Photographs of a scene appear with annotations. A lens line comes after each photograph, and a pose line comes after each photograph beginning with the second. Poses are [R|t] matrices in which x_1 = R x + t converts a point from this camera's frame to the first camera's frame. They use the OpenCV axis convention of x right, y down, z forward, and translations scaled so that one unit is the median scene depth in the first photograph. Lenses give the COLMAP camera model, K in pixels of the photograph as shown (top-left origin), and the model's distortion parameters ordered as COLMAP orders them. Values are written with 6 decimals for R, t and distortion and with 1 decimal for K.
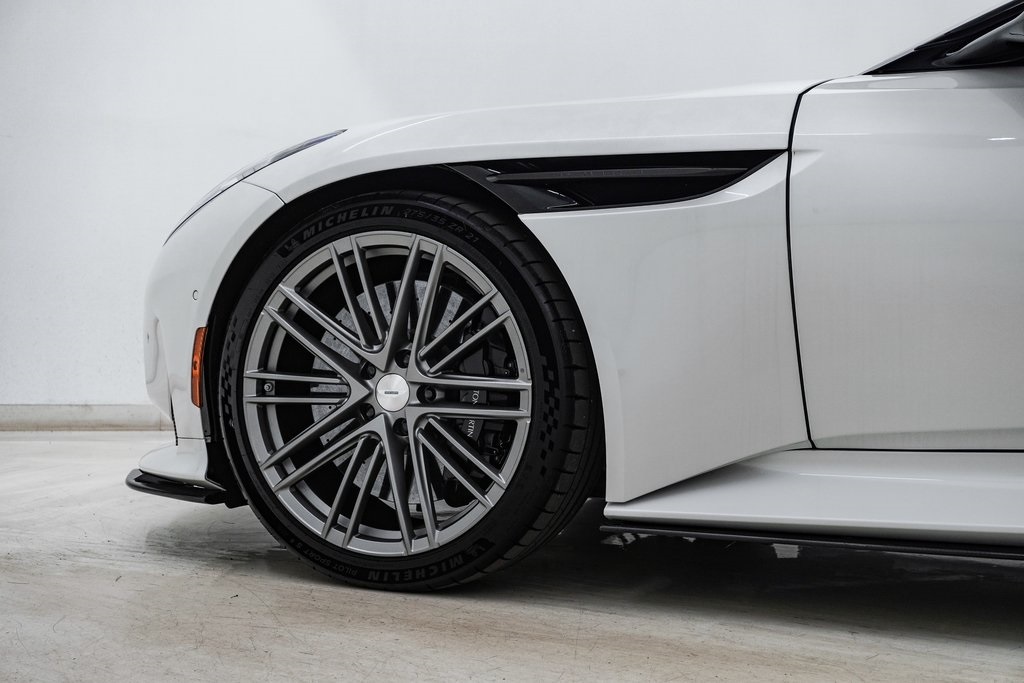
lens RADIAL K [[1414.0, 0, 512.0], [0, 1414.0, 341.5], [0, 0, 1]] dist [0.017731, 0.002900]
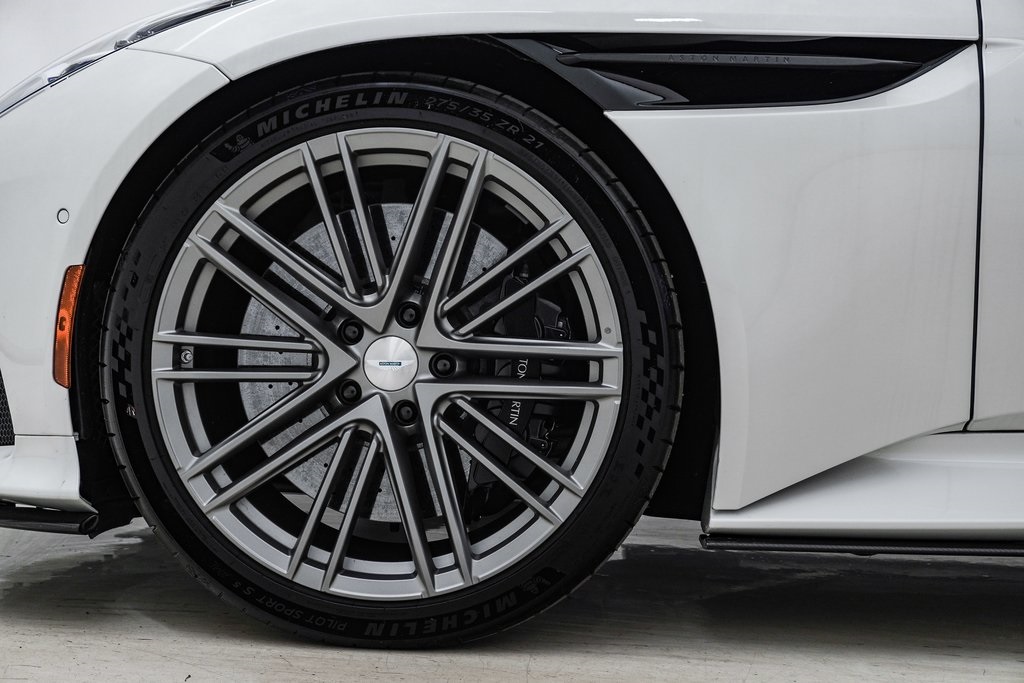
lens RADIAL K [[1414.0, 0, 512.0], [0, 1414.0, 341.5], [0, 0, 1]] dist [0.017731, 0.002900]
pose [[0.932209, 0.002760, 0.361909, -0.282337], [-0.006671, 0.999932, 0.009556, 0.018552], [-0.361858, -0.011322, 0.932164, 0.334213]]
